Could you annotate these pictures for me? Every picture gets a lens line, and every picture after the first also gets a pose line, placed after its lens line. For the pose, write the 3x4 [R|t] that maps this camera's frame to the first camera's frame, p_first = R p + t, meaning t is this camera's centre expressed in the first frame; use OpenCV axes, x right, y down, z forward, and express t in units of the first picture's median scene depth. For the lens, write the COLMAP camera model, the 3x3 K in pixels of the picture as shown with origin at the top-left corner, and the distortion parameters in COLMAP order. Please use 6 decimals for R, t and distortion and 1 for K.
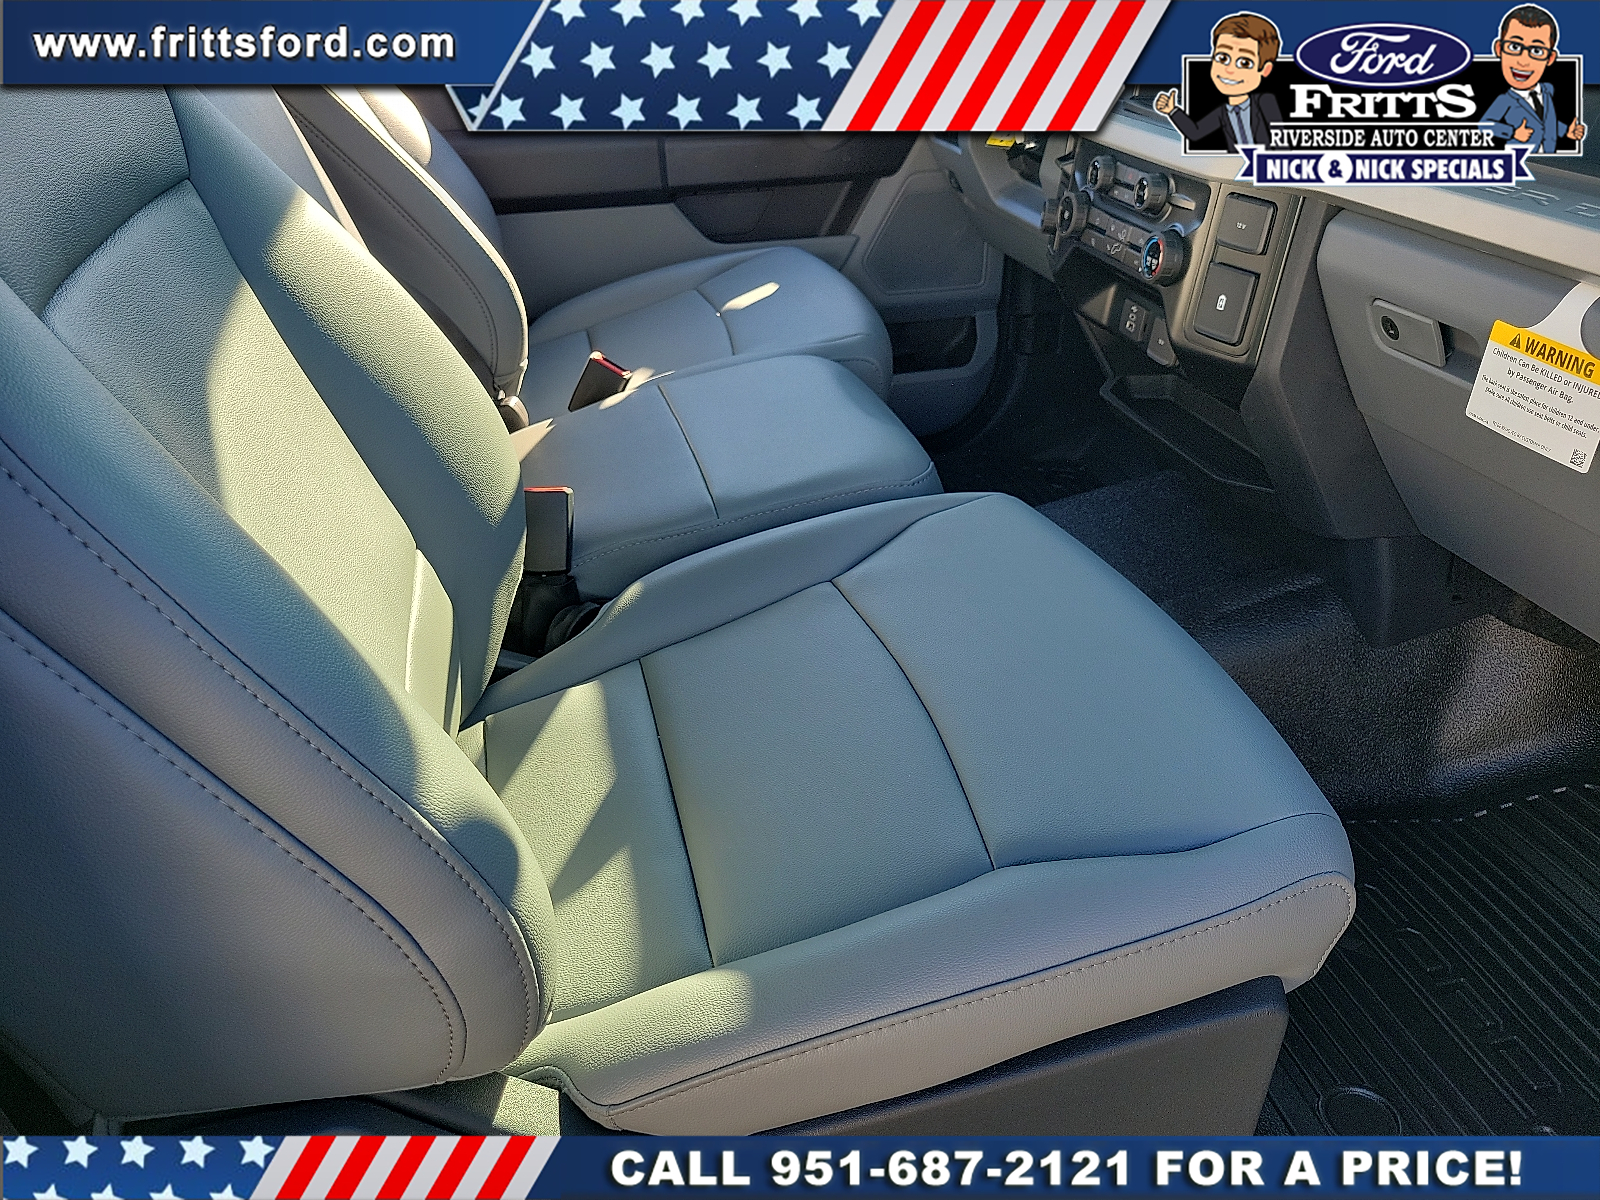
lens RADIAL K [[1221.1, 0, 800.0], [0, 1221.1, 600.0], [0, 0, 1]] dist [0.003230, 0.003746]
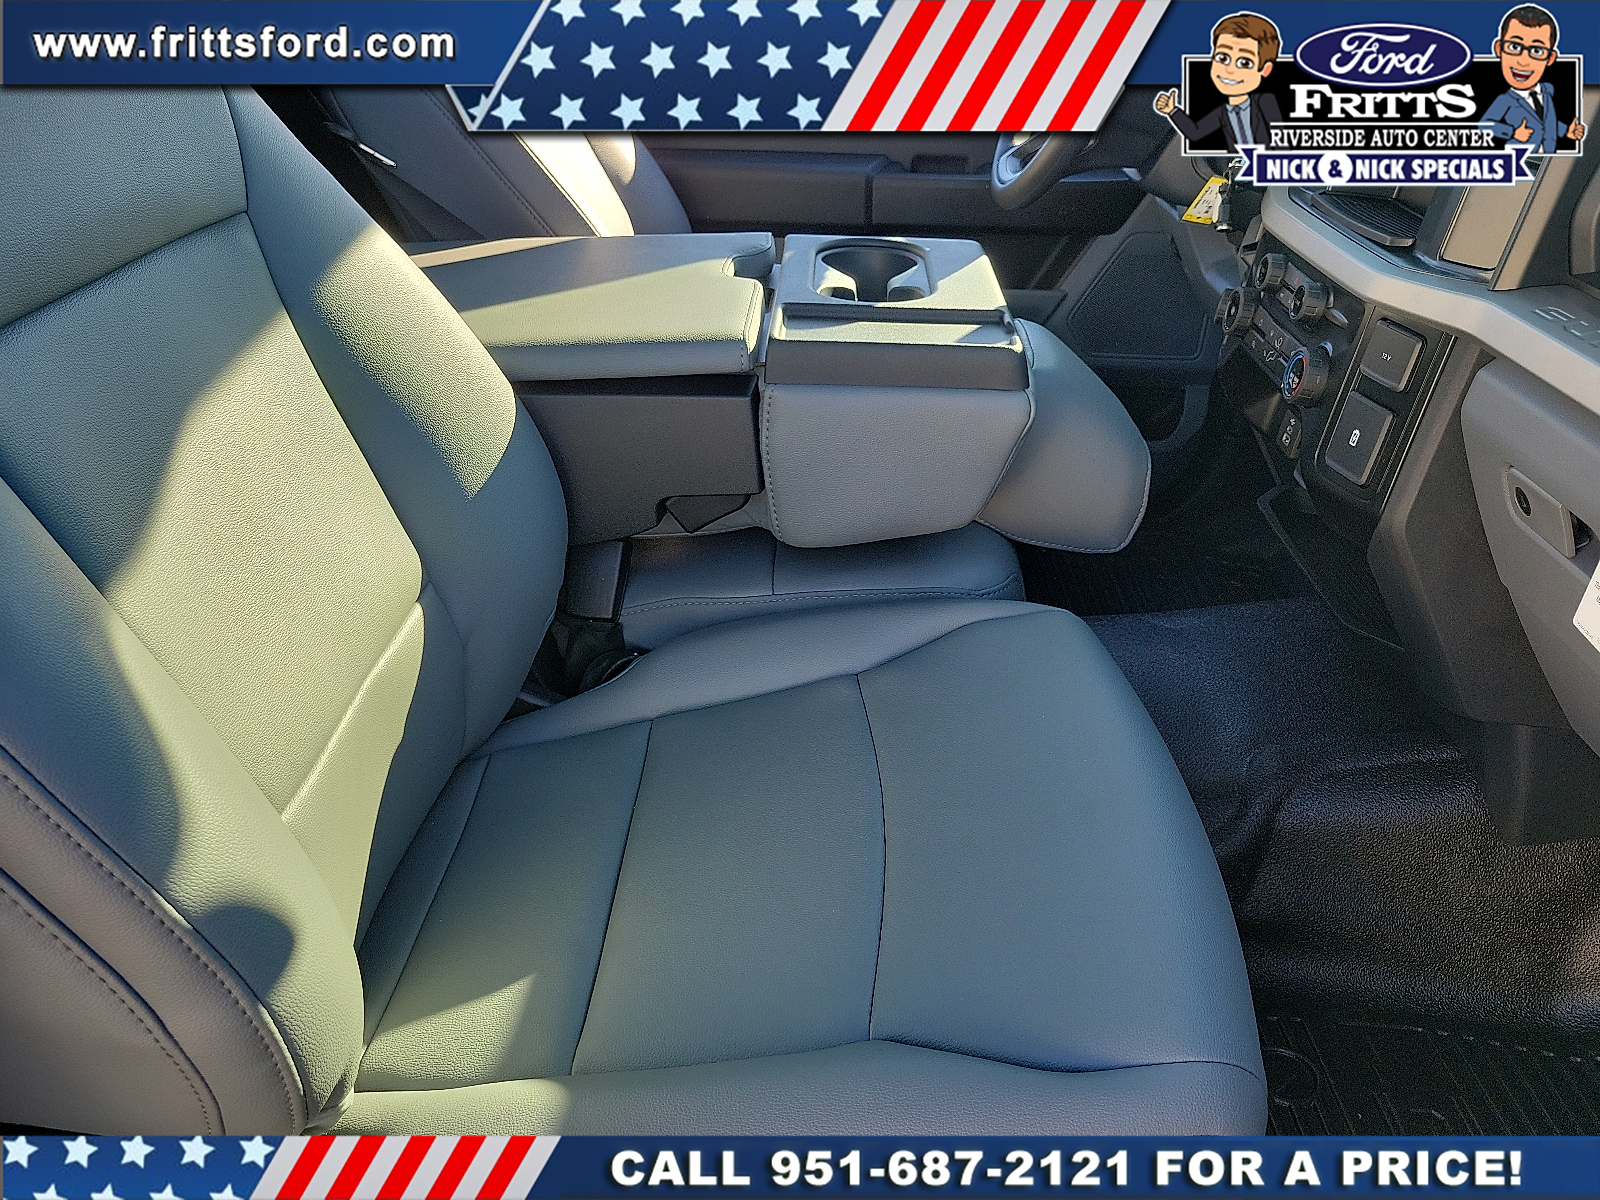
lens RADIAL K [[1221.1, 0, 800.0], [0, 1221.1, 600.0], [0, 0, 1]] dist [0.003230, 0.003746]
pose [[0.966478, 0.158961, -0.201624, 0.135564], [-0.160656, 0.986978, 0.008036, -0.060816], [0.200276, 0.024626, 0.979430, 0.044547]]
